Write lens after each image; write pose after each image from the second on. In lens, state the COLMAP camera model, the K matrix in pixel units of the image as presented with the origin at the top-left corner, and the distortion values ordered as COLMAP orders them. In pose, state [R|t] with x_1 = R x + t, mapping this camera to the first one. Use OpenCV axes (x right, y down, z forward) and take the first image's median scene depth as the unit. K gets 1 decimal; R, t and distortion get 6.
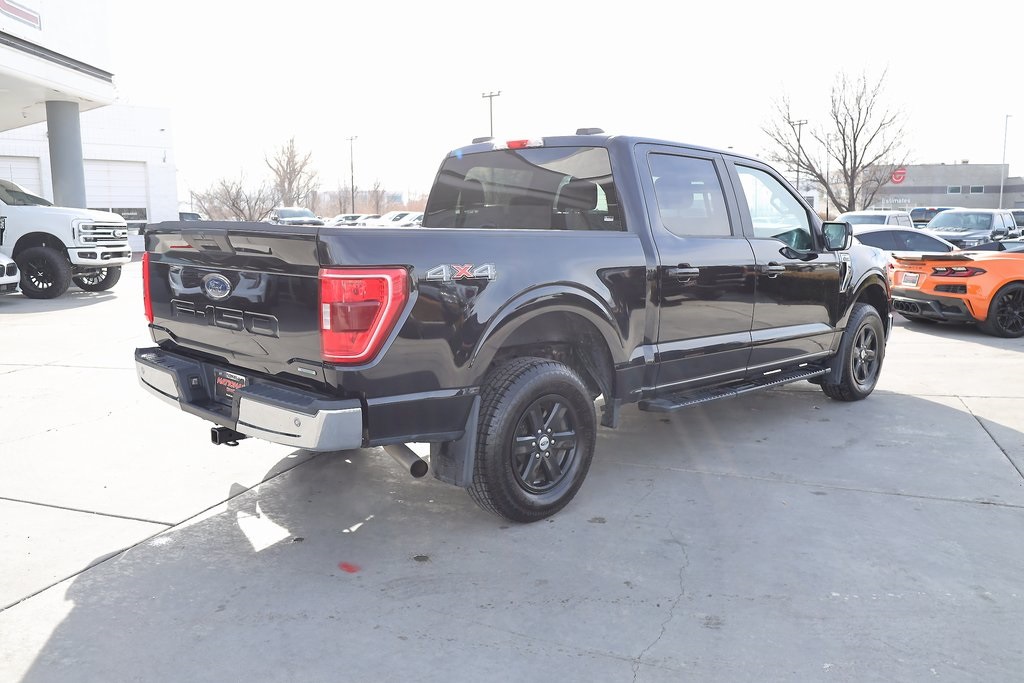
lens RADIAL K [[850.7, 0, 509.7], [0, 850.7, 341.5], [0, 0, 1]] dist [-0.026639, 0.021368]
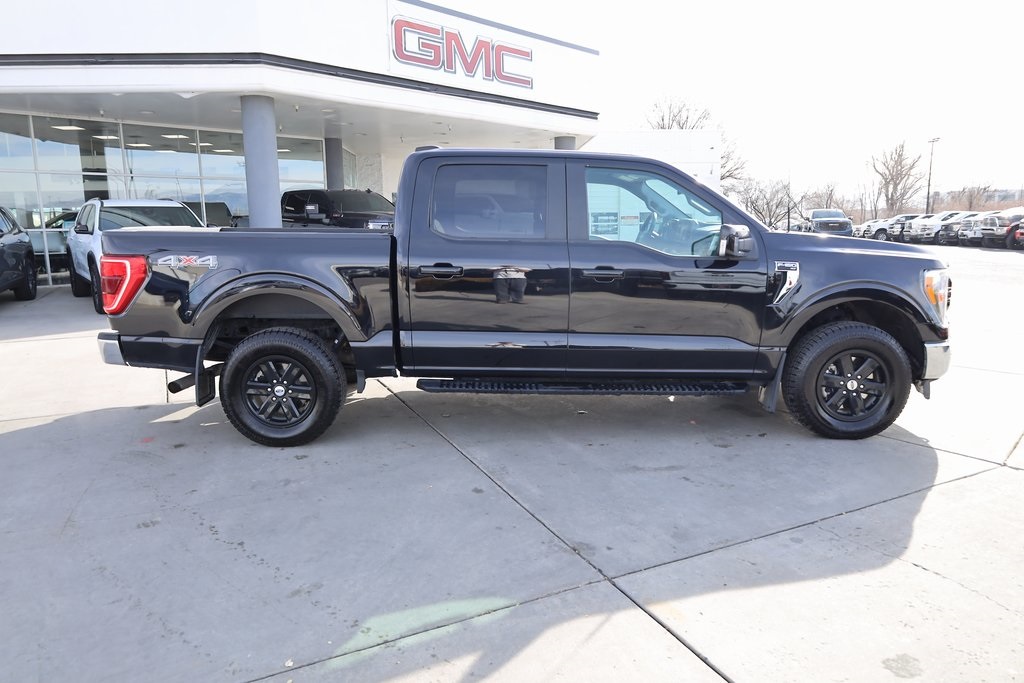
lens RADIAL K [[704.3, 0, 511.7], [0, 704.3, 336.7], [0, 0, 1]] dist [-0.008252, 0.001211]
pose [[0.705182, 0.109439, -0.700530, 0.801141], [-0.093706, 0.993735, 0.060916, -0.051574], [0.702807, 0.022687, 0.711019, 0.342524]]
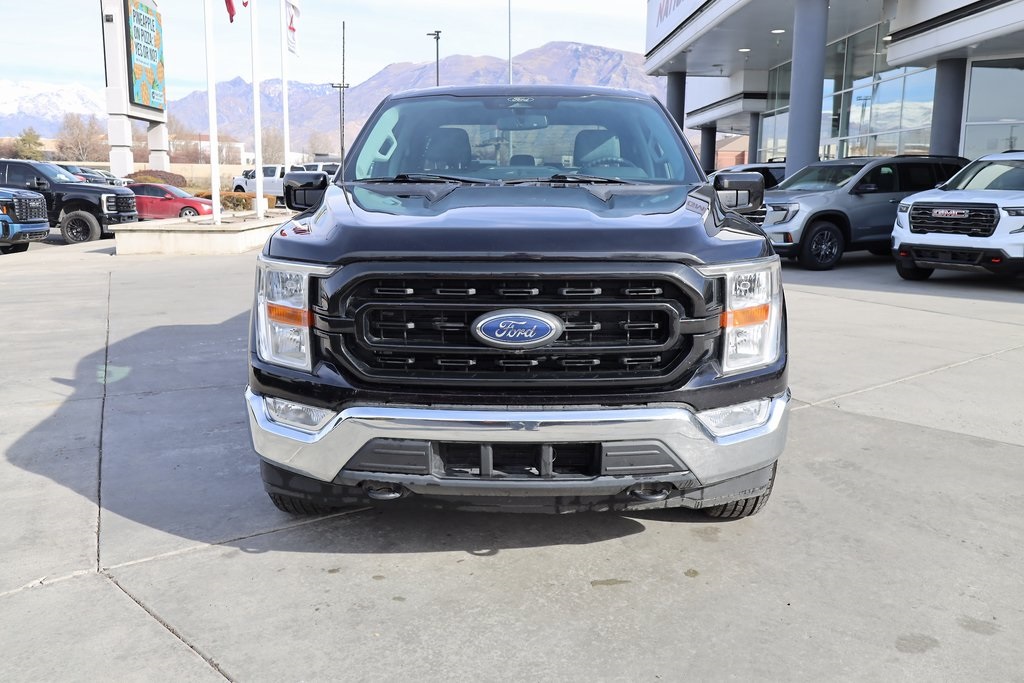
lens RADIAL K [[850.7, 0, 513.5], [0, 850.7, 342.5], [0, 0, 1]] dist [-0.026639, 0.021368]
pose [[-0.725545, 0.122641, -0.677158, 0.821103], [-0.103655, 0.953290, 0.283715, -0.243844], [0.680323, 0.276039, -0.678943, 1.774215]]
